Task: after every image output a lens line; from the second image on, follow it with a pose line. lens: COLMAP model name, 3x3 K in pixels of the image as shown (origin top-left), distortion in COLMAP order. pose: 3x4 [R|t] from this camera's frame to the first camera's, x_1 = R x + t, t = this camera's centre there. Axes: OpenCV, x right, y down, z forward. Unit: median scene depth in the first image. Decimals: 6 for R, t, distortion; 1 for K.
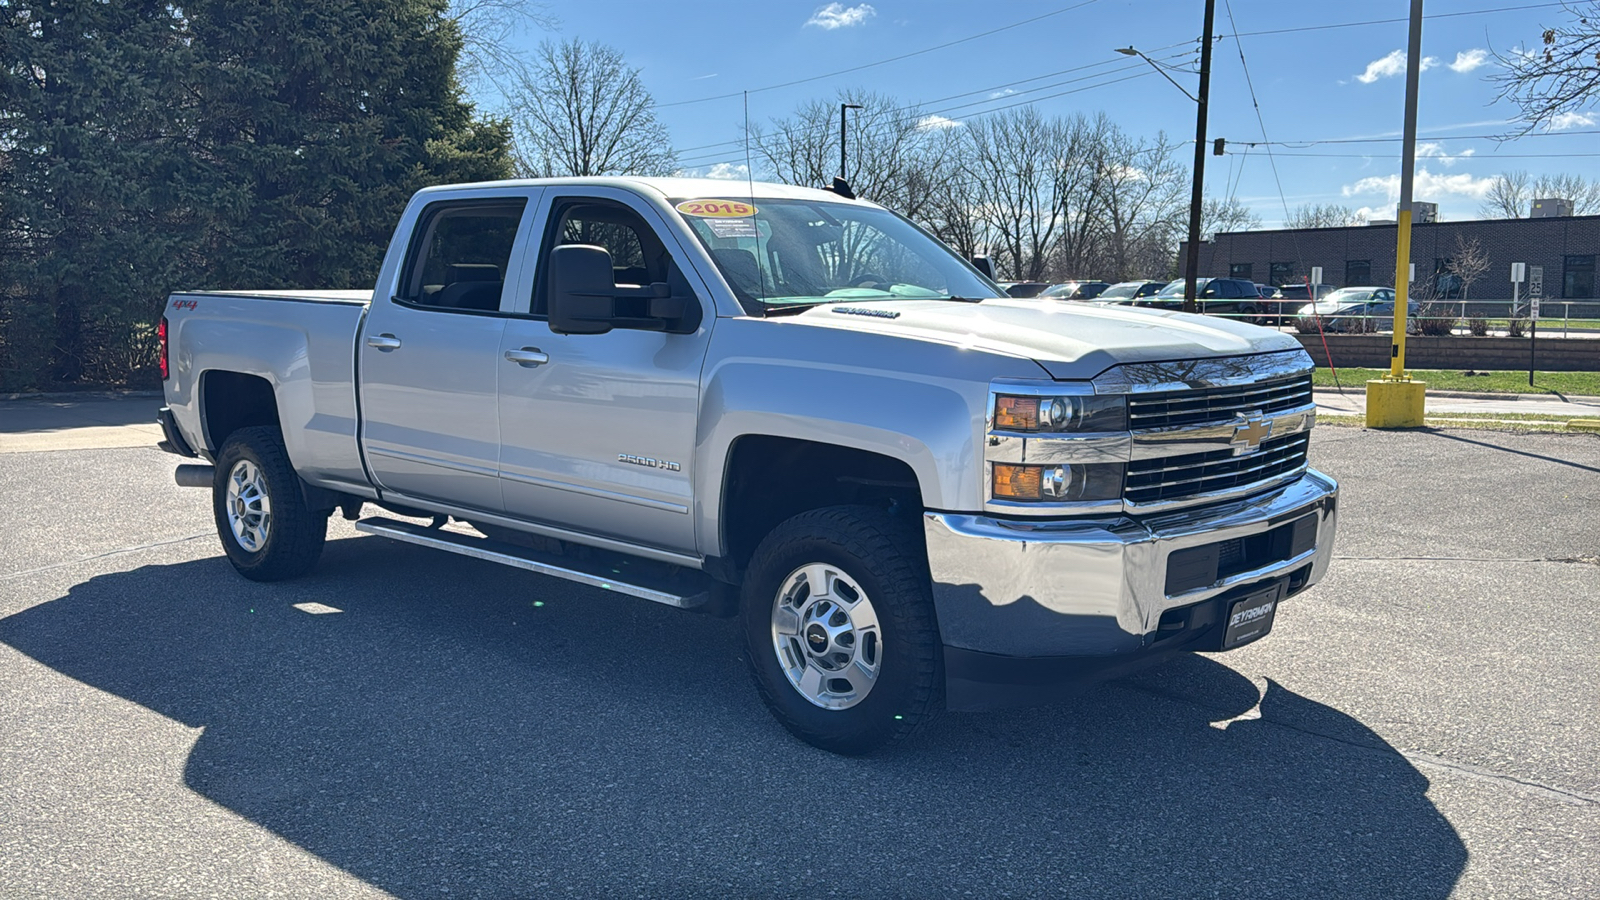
lens RADIAL K [[1357.7, 0, 800.0], [0, 1357.7, 450.0], [0, 0, 1]] dist [0.133744, -0.242862]
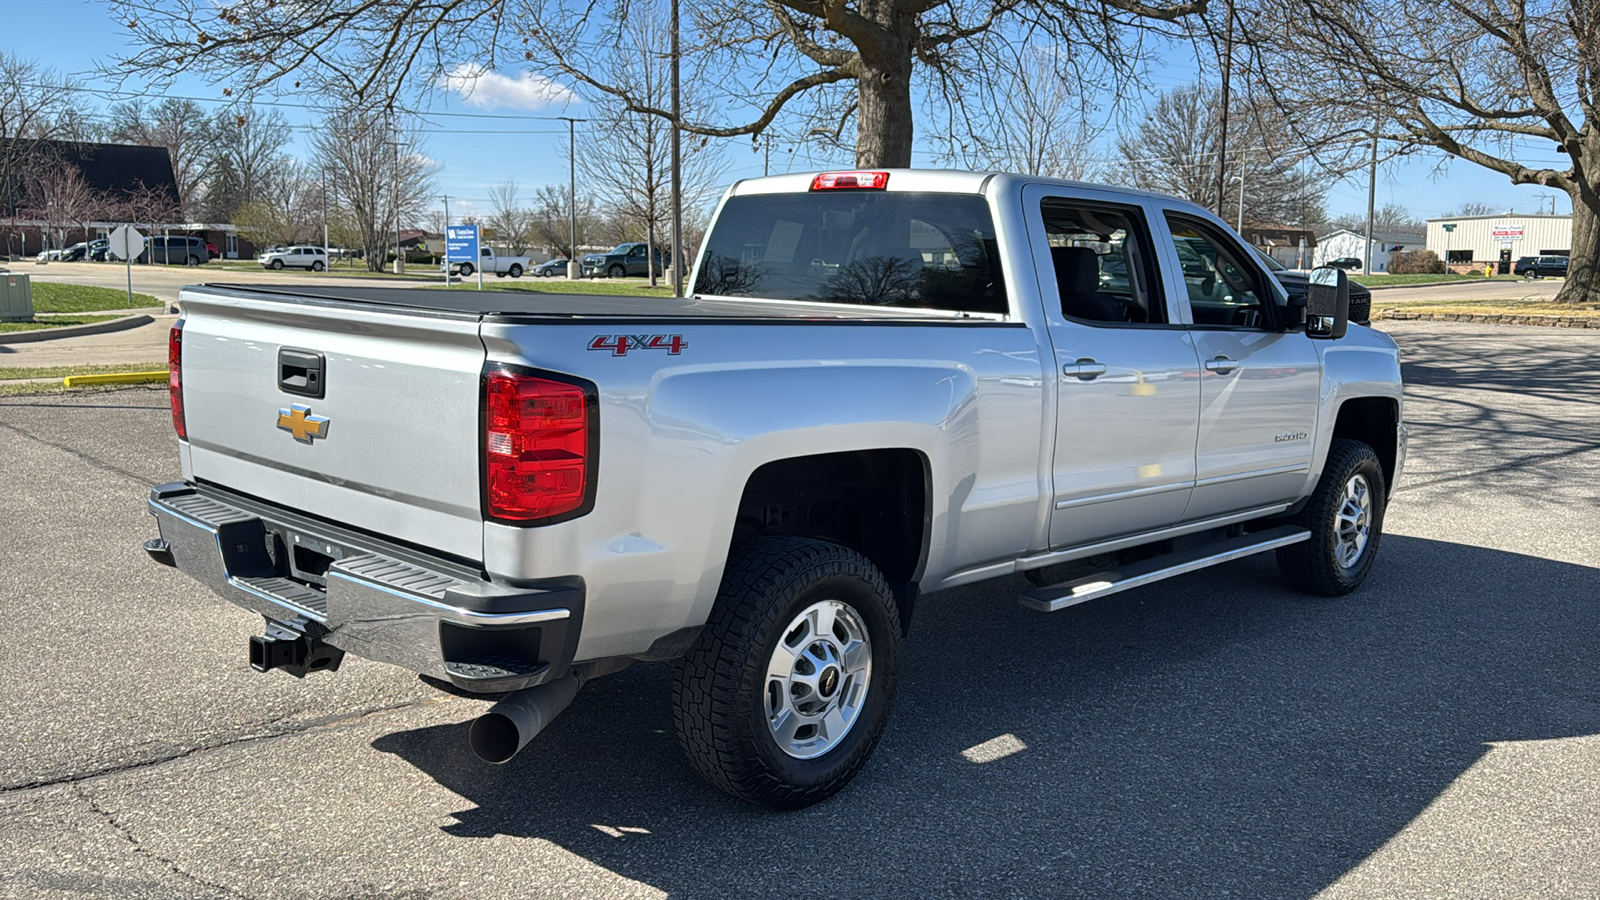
lens RADIAL K [[1357.7, 0, 800.0], [0, 1357.7, 450.0], [0, 0, 1]] dist [0.133744, -0.242862]
pose [[0.018631, -0.139502, 0.990047, -1.245906], [0.088230, 0.986585, 0.137354, -0.175183], [-0.995926, 0.084793, 0.030689, 1.275444]]
